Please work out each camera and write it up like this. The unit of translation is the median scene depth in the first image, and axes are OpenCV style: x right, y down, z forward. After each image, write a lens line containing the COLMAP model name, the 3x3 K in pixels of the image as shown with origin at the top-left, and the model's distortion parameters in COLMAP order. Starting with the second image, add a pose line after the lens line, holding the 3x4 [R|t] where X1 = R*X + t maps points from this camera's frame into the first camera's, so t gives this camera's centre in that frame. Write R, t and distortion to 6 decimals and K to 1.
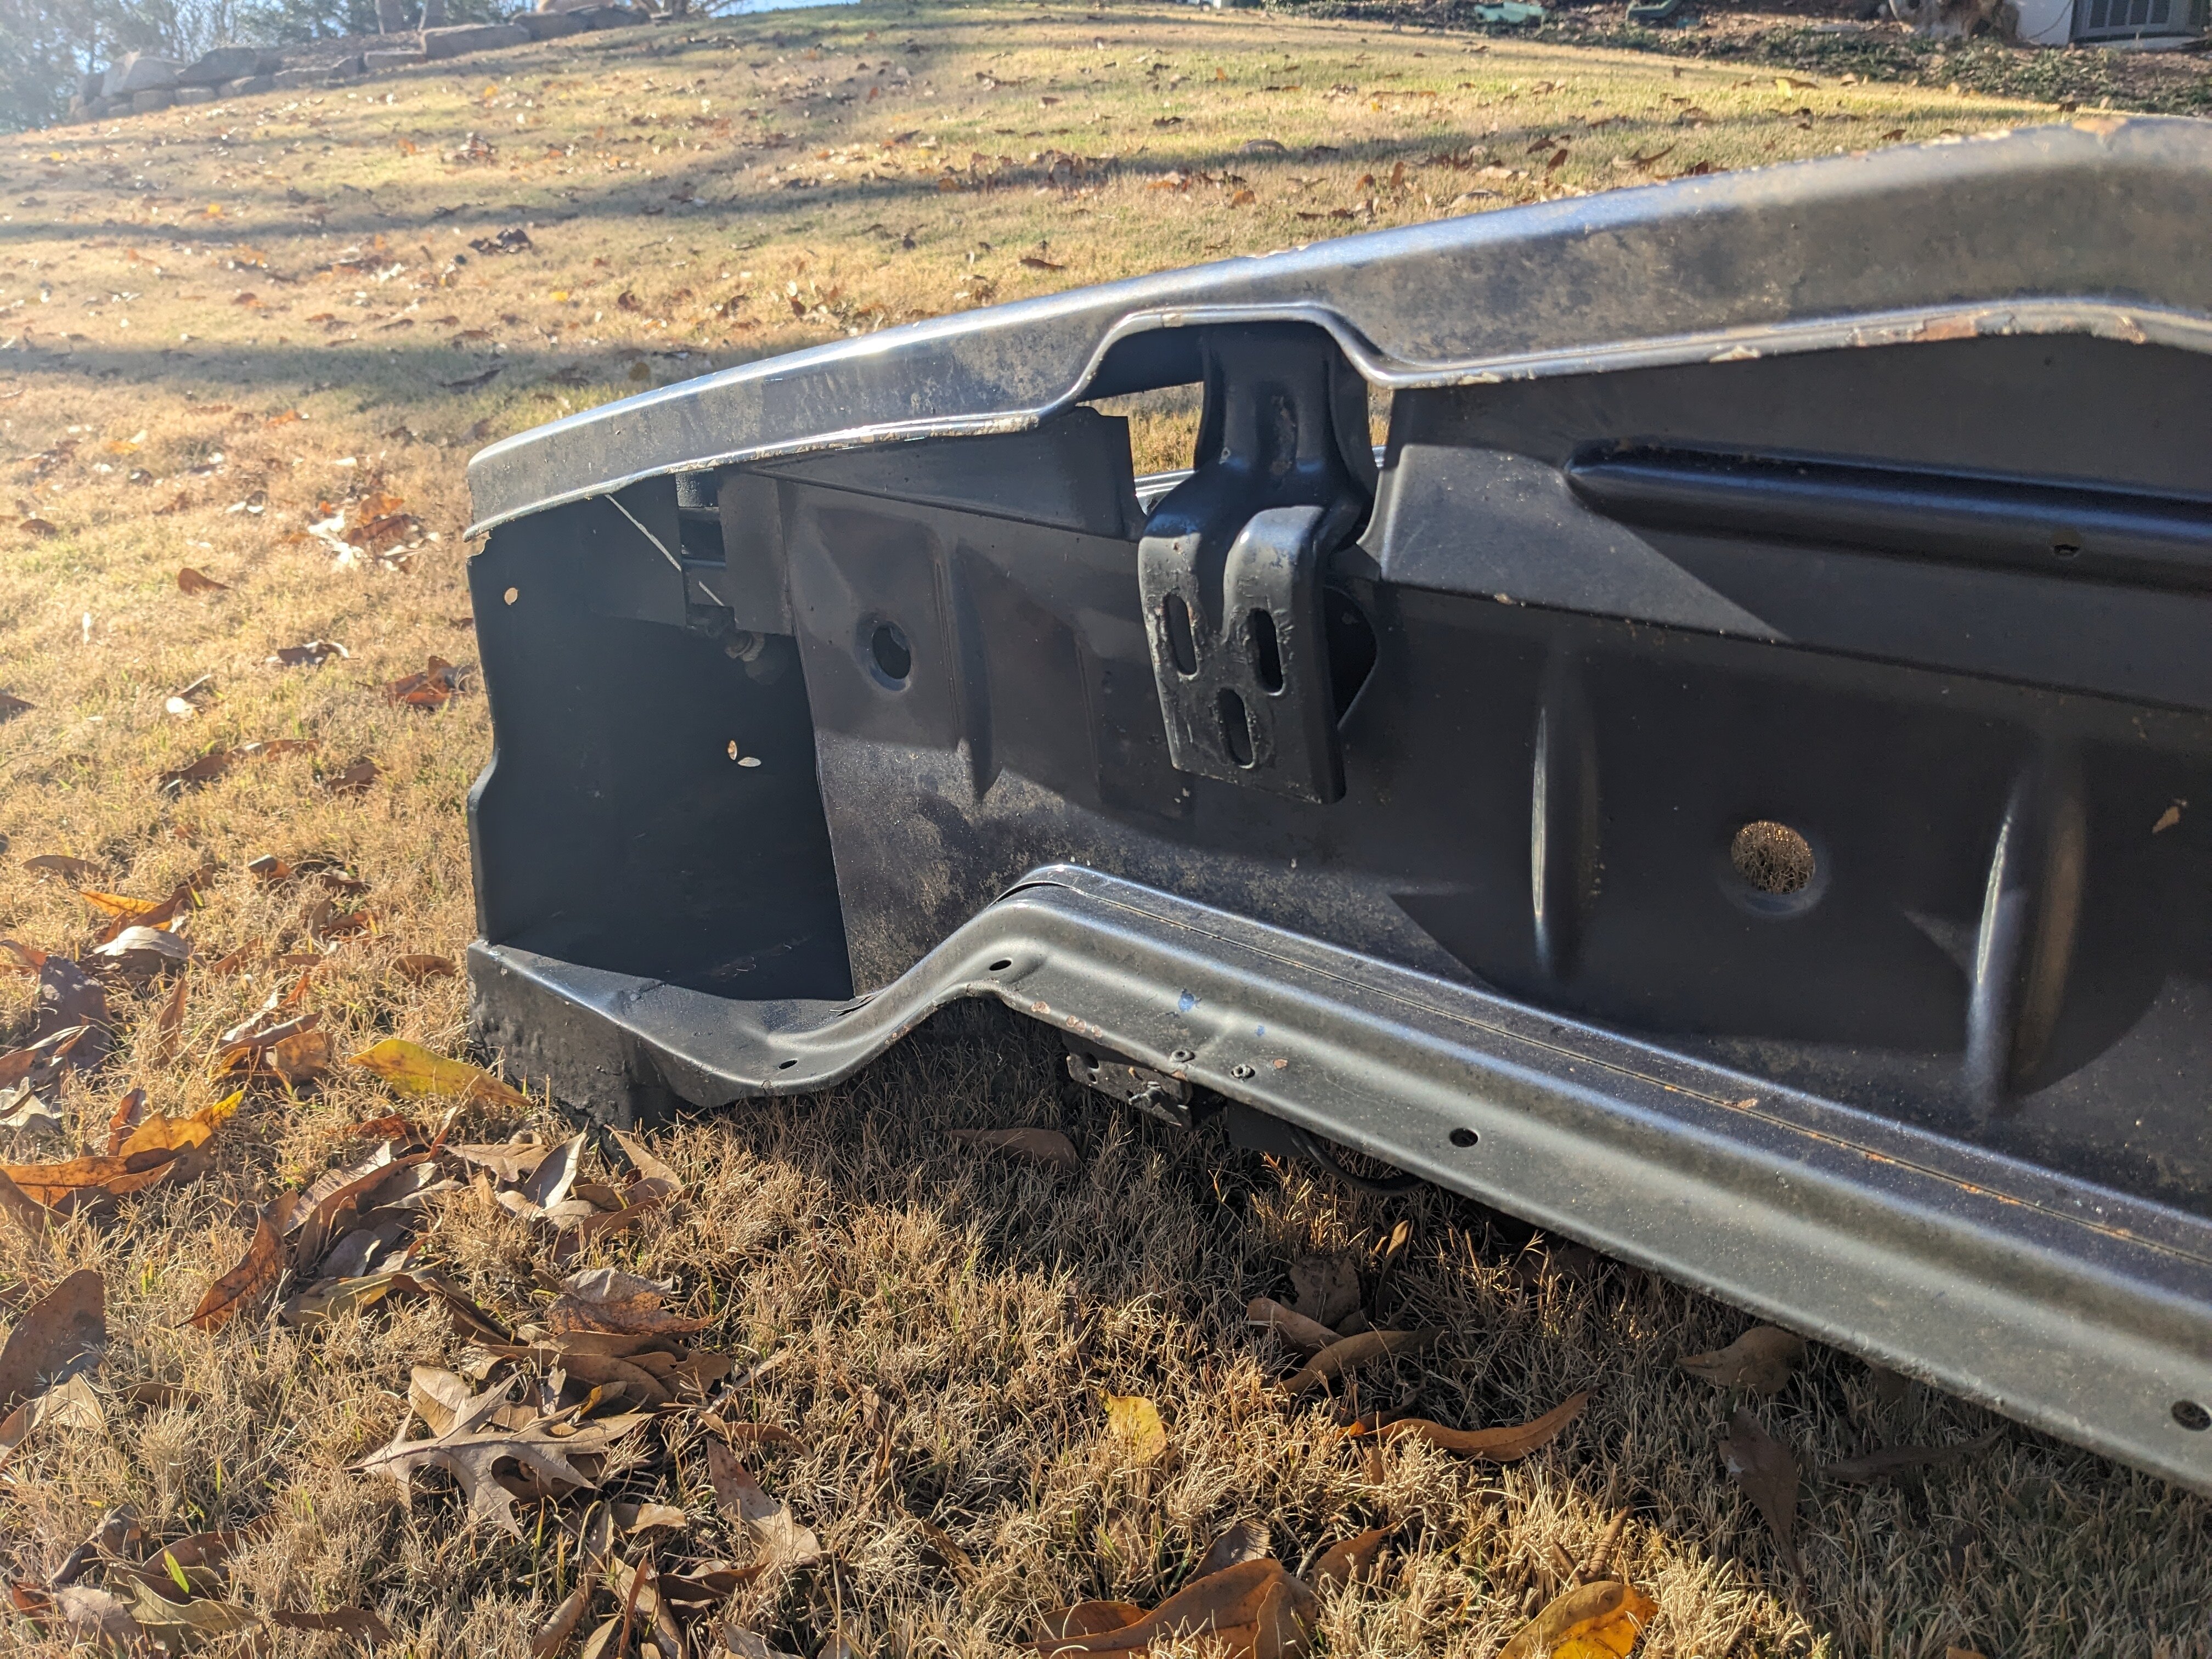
lens RADIAL K [[1771.2, 0, 1104.2], [0, 1771.2, 804.2], [0, 0, 1]] dist [0.060124, -0.105959]
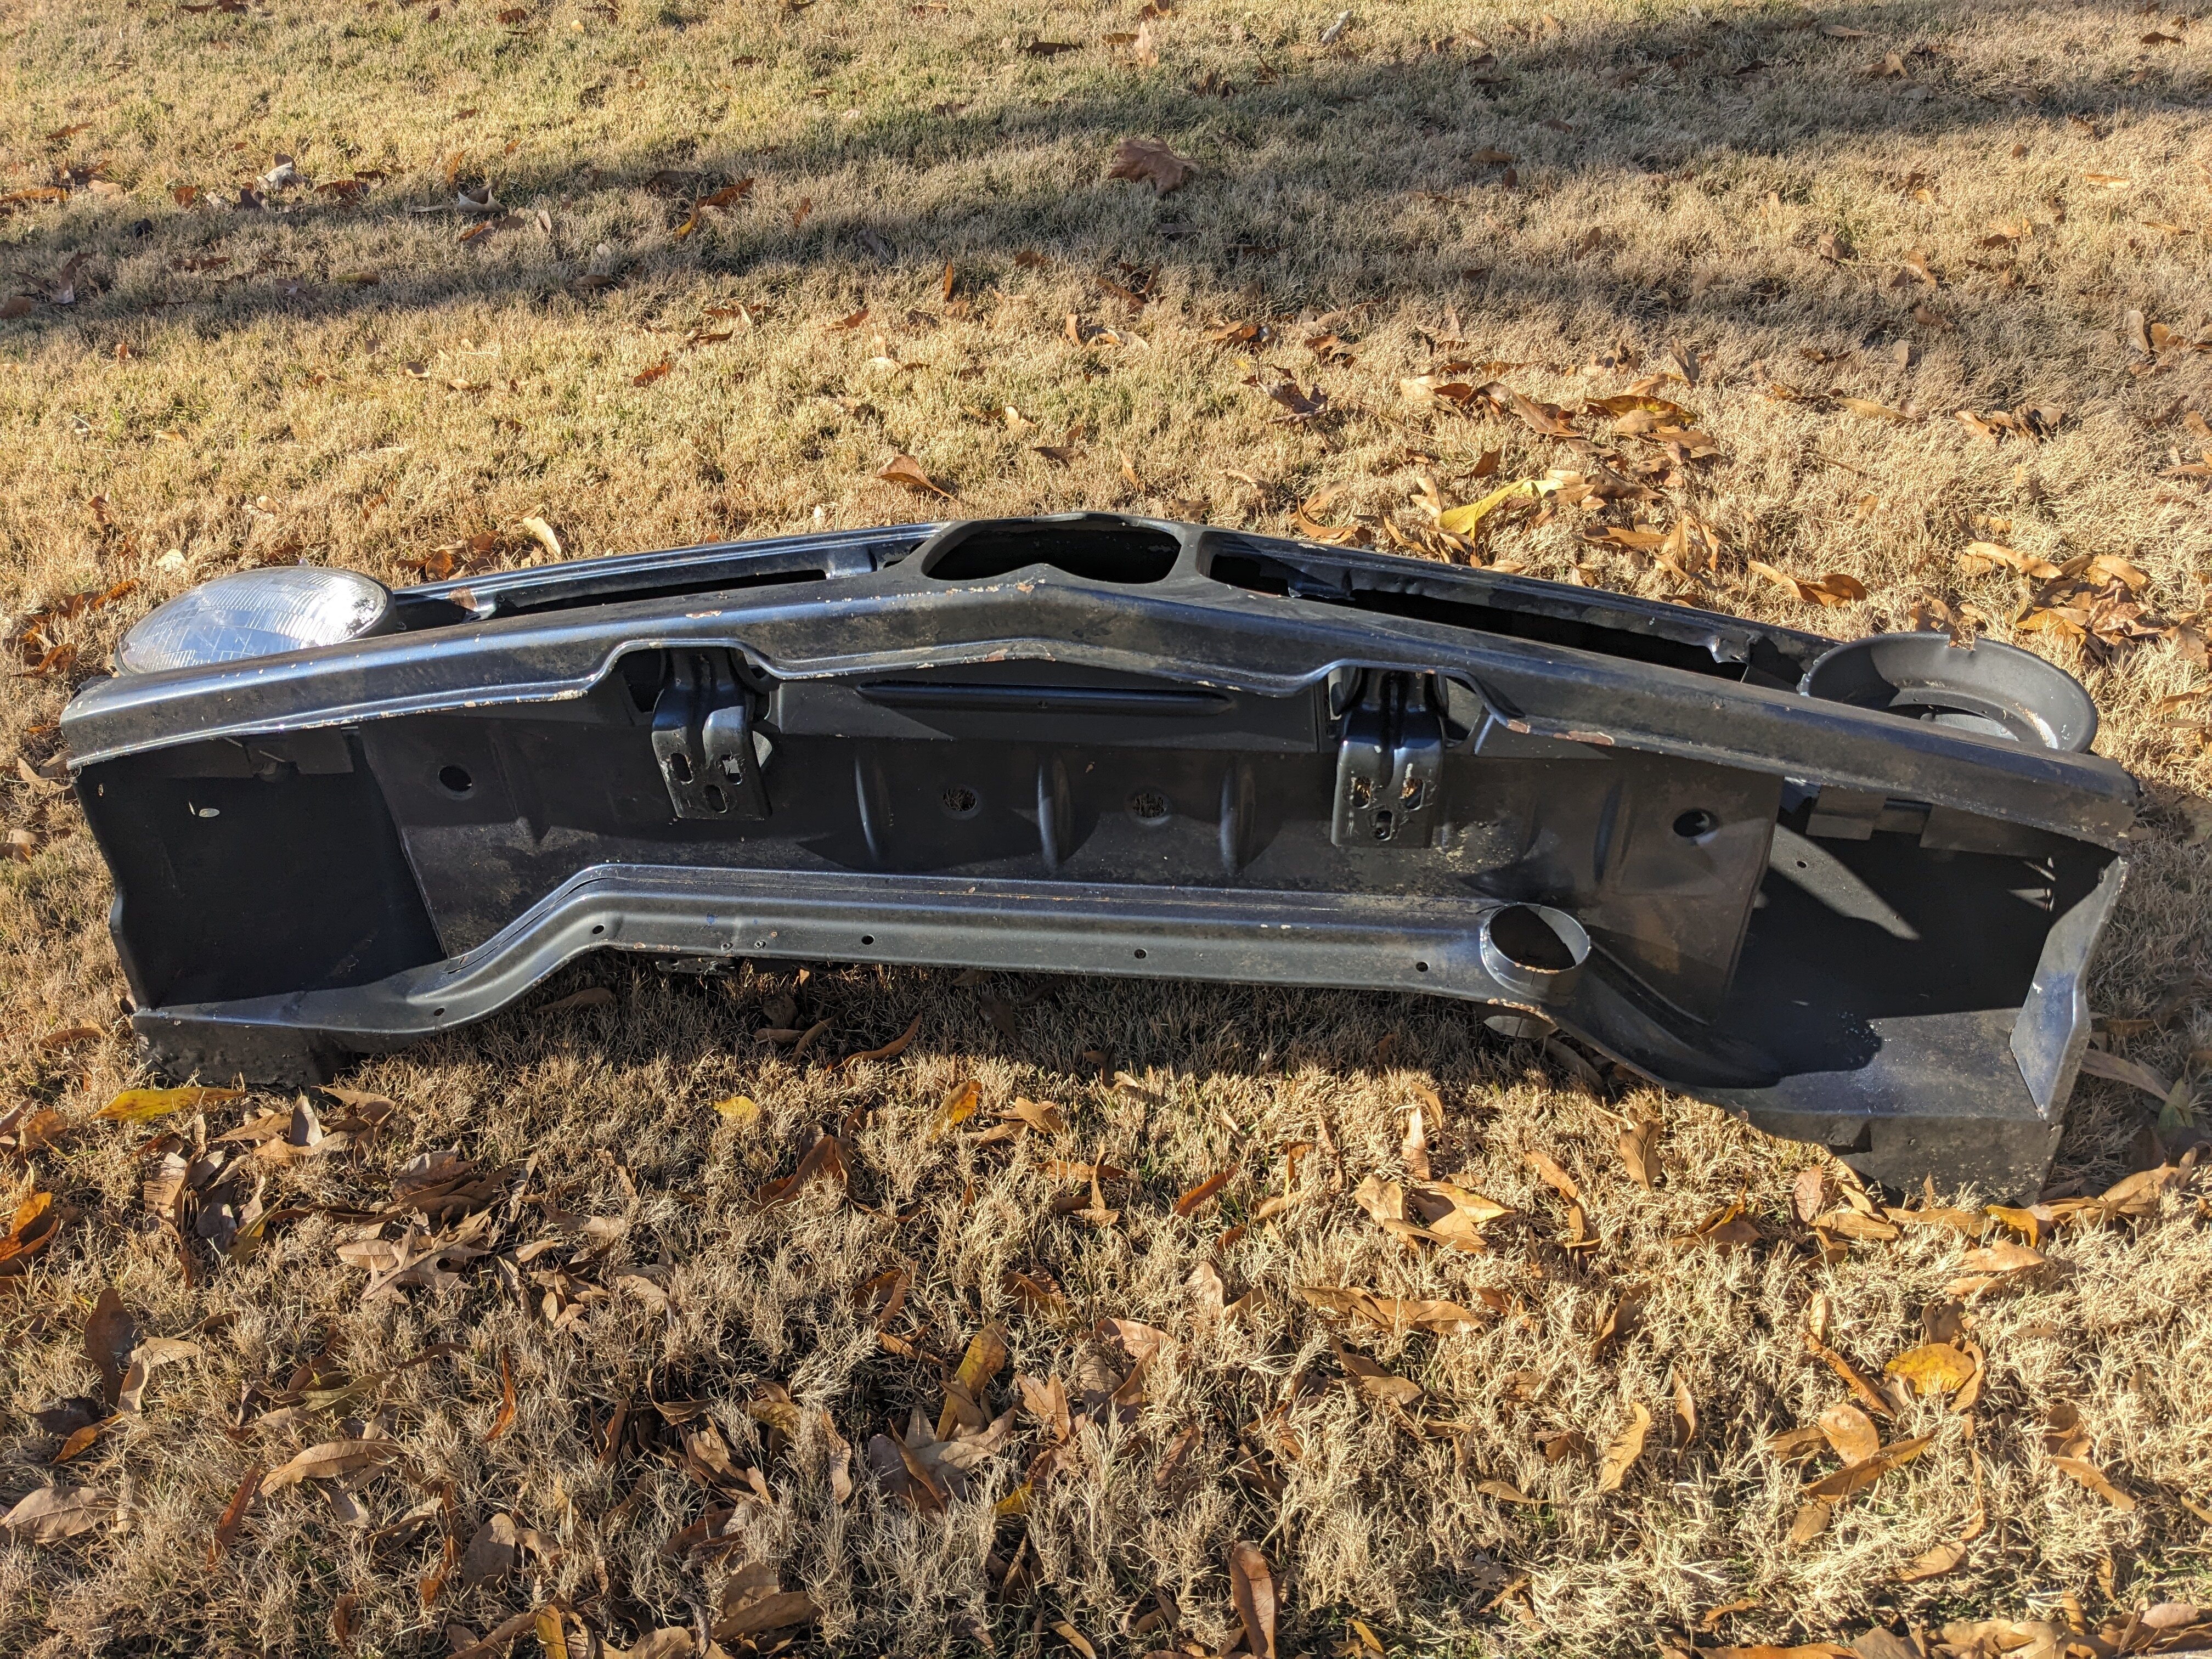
lens RADIAL K [[1752.3, 0, 1103.5], [0, 1752.3, 783.5], [0, 0, 1]] dist [0.032179, -0.067519]
pose [[0.817837, -0.324300, 0.475364, -0.484142], [0.211626, 0.937685, 0.275612, -0.486101], [-0.535123, -0.124806, 0.835504, -0.902447]]
